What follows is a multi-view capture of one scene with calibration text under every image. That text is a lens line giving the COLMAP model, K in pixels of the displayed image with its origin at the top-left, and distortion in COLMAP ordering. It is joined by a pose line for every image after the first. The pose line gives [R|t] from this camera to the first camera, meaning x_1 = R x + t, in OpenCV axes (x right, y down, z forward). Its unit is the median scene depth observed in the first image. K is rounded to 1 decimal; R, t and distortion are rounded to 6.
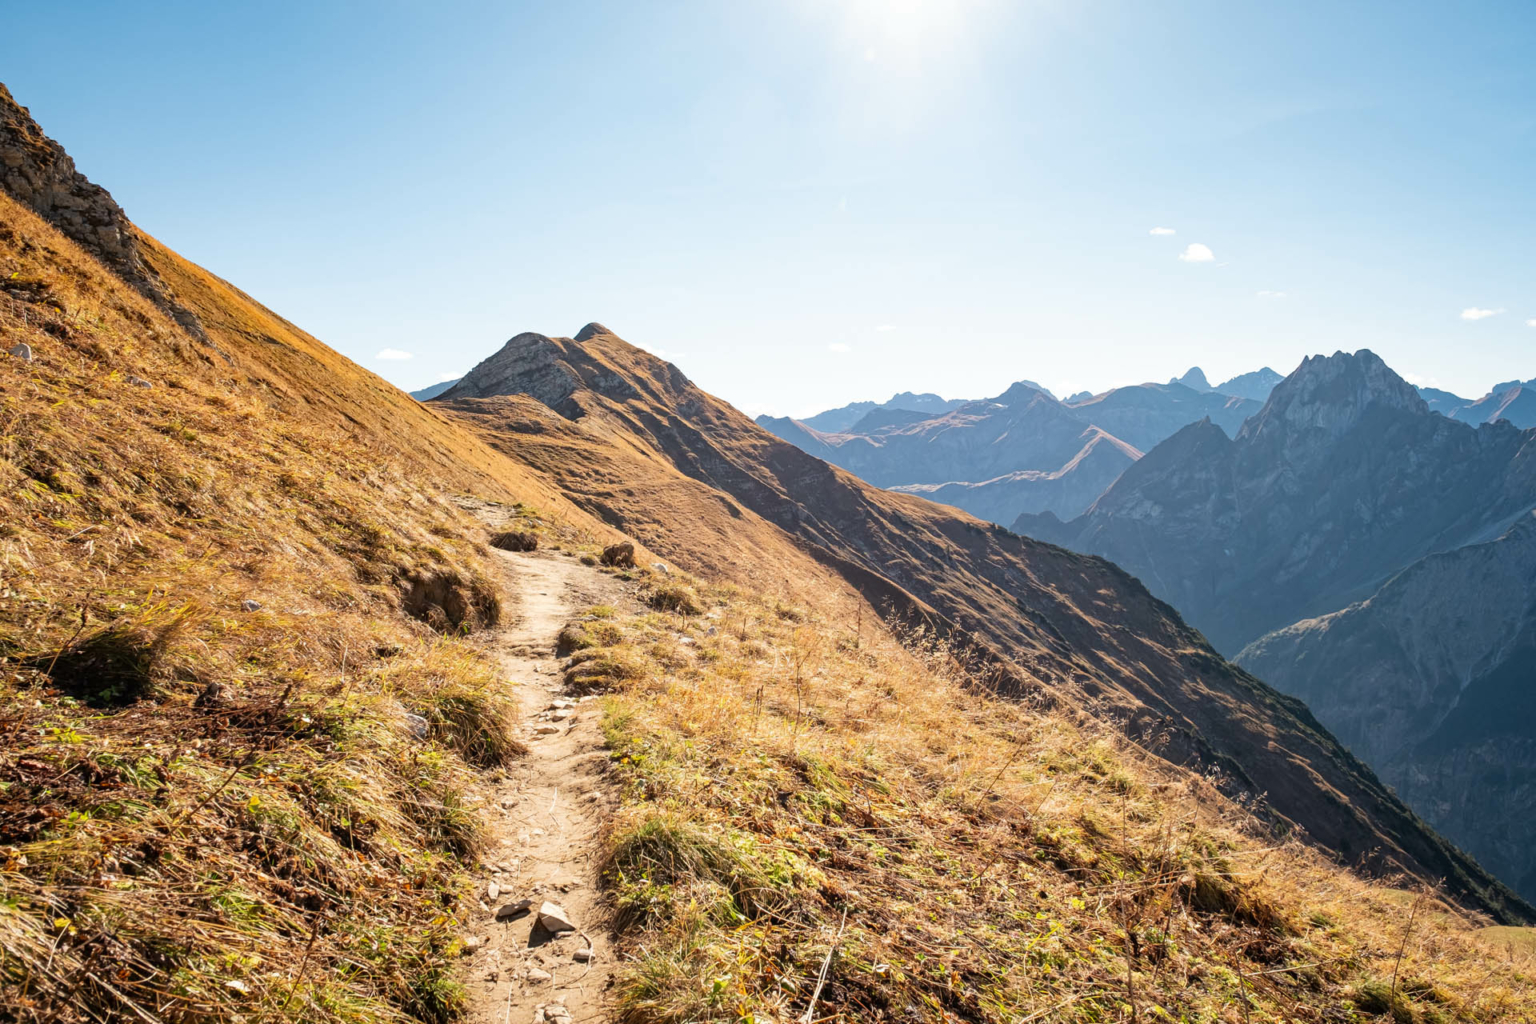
lens RADIAL K [[1137.5, 0, 762.7], [0, 1137.5, 513.0], [0, 0, 1]] dist [-0.009144, -0.001588]
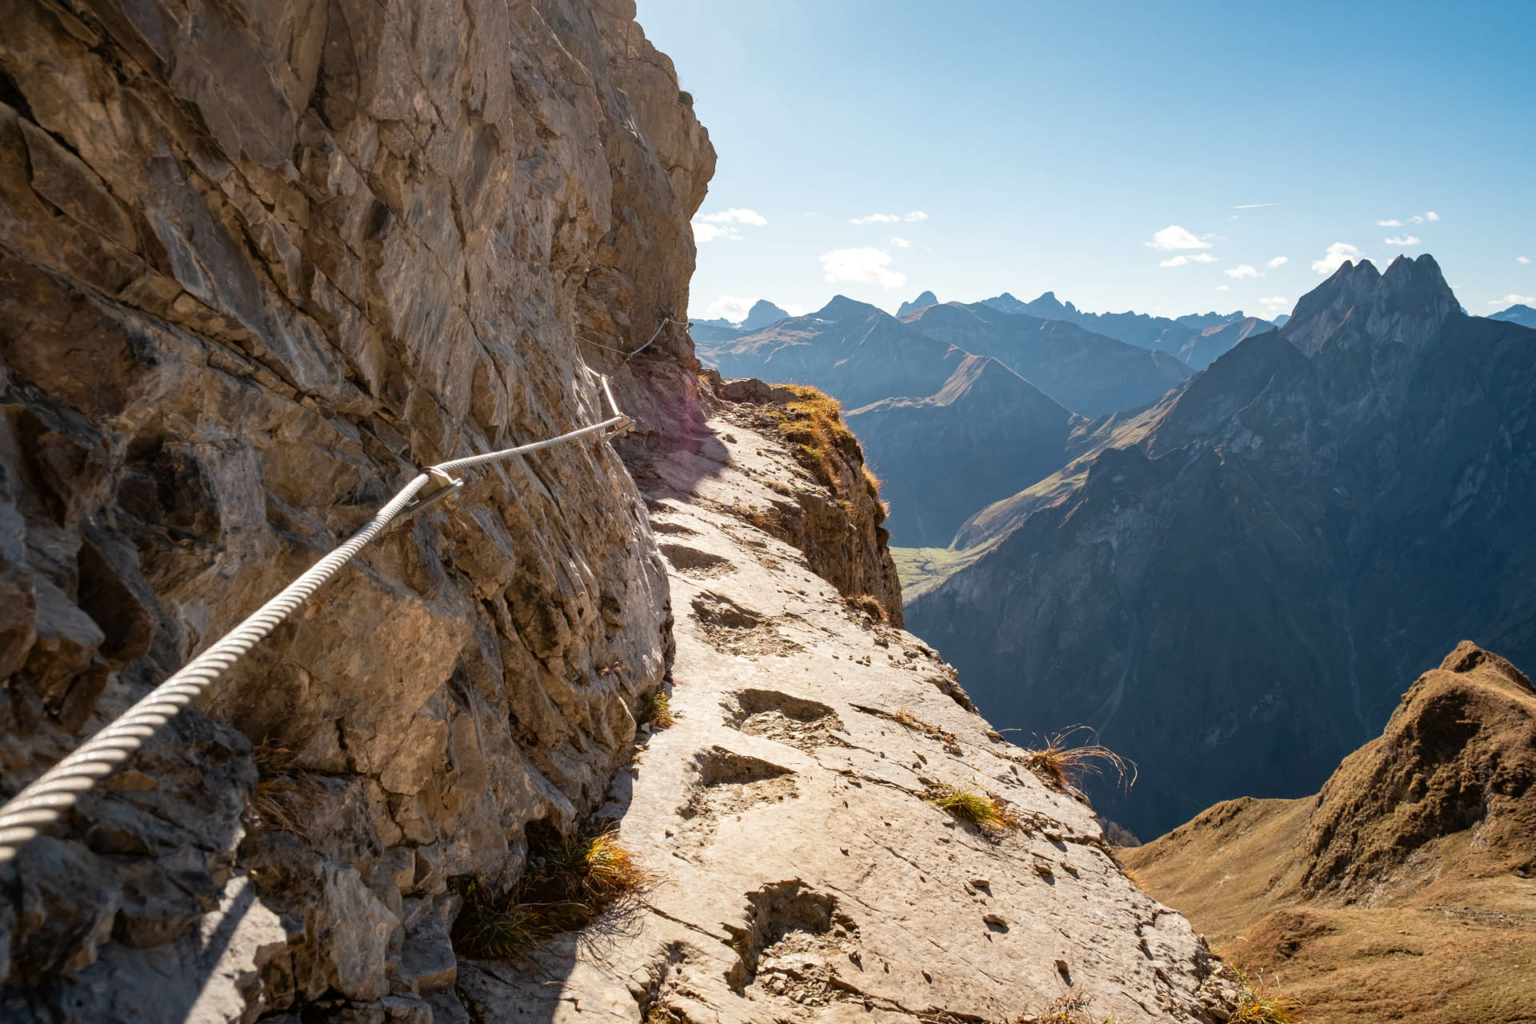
lens RADIAL K [[1137.5, 0, 768.0], [0, 1137.5, 513.6], [0, 0, 1]] dist [-0.009144, -0.001588]
pose [[0.927477, -0.038295, 0.371914, -0.279450], [0.015699, 0.997852, 0.063596, -0.008032], [-0.373551, -0.053145, 0.926086, 0.373284]]
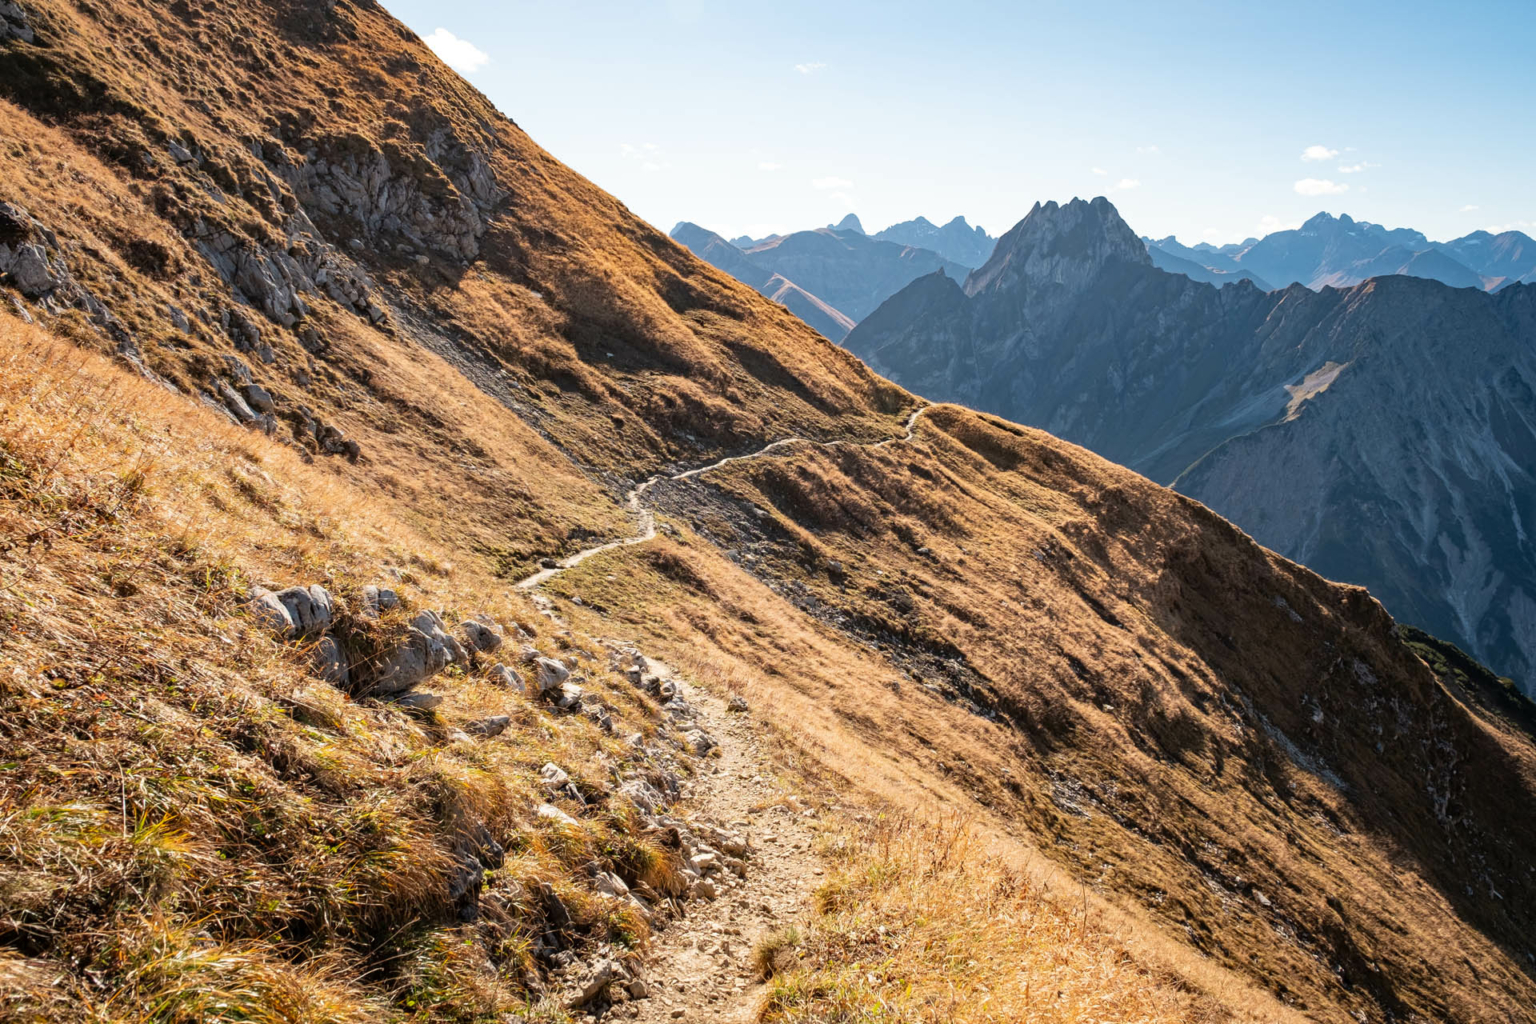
lens RADIAL K [[1137.5, 0, 802.7], [0, 1137.5, 509.8], [0, 0, 1]] dist [-0.009144, -0.001588]
pose [[0.937310, -0.051110, 0.344728, -0.019654], [0.004783, 0.990981, 0.133920, -0.019333], [-0.348463, -0.123876, 0.929101, 0.210103]]
